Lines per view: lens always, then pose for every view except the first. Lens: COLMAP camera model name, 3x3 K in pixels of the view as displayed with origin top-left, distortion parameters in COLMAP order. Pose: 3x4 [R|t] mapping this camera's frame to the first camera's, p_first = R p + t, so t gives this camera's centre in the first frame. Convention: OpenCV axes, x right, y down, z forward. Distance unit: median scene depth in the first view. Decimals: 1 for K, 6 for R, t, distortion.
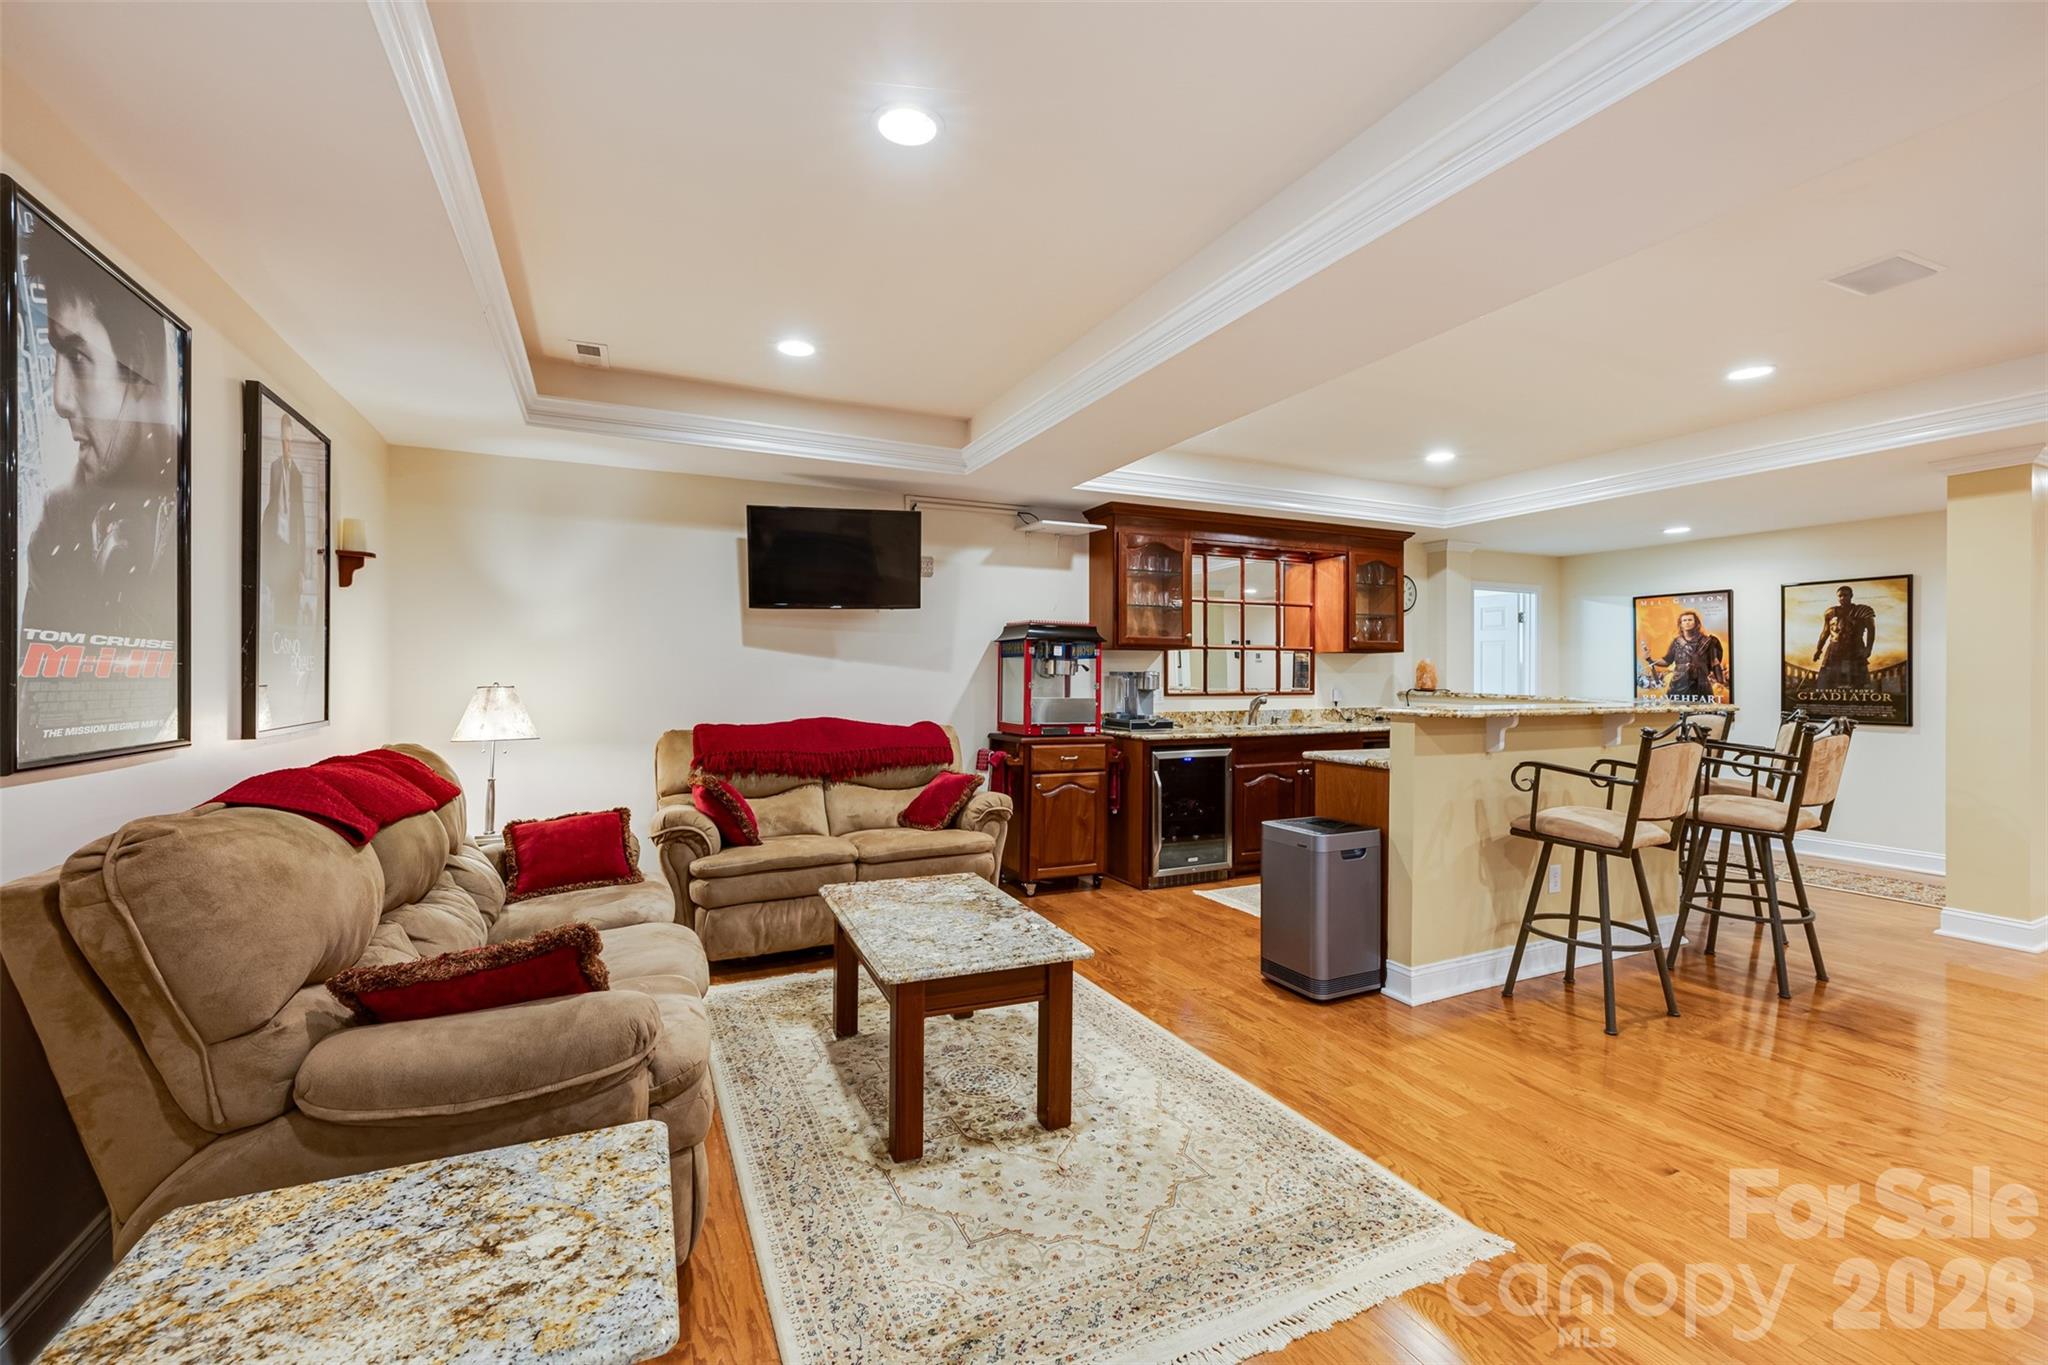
lens RADIAL K [[869.0, 0, 1020.7], [0, 869.0, 673.1], [0, 0, 1]] dist [-0.001871, -0.000051]
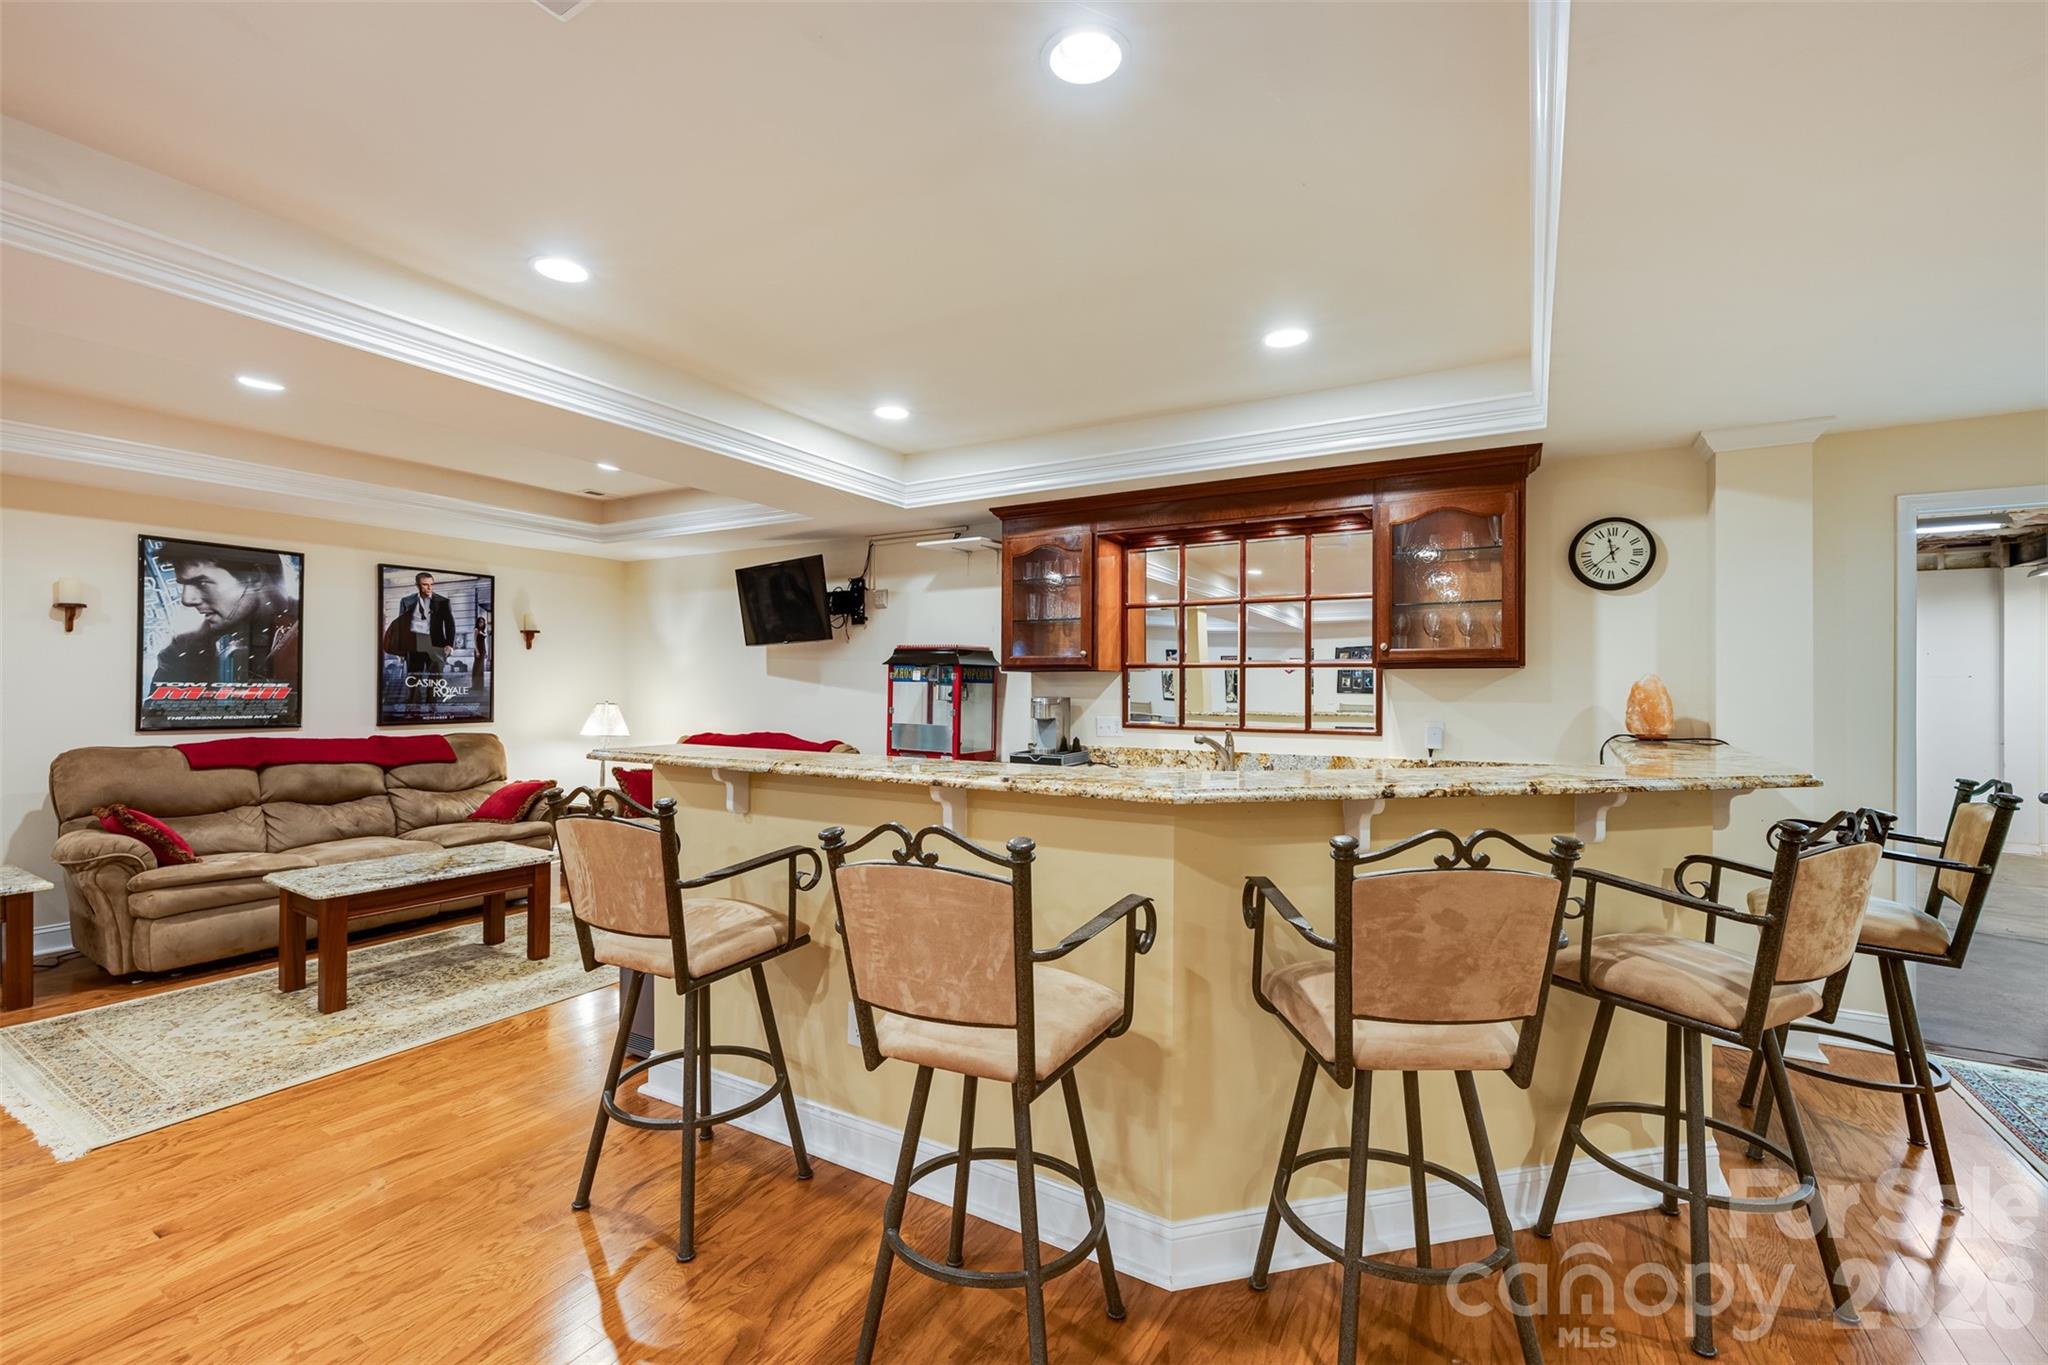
lens RADIAL K [[869.0, 0, 1020.7], [0, 869.0, 673.1], [0, 0, 1]] dist [-0.001871, -0.000051]
pose [[0.560635, -0.012836, -0.827963, 0.884527], [-0.002605, 0.999848, -0.017265, -0.011065], [0.828059, 0.011836, 0.560517, 0.530028]]
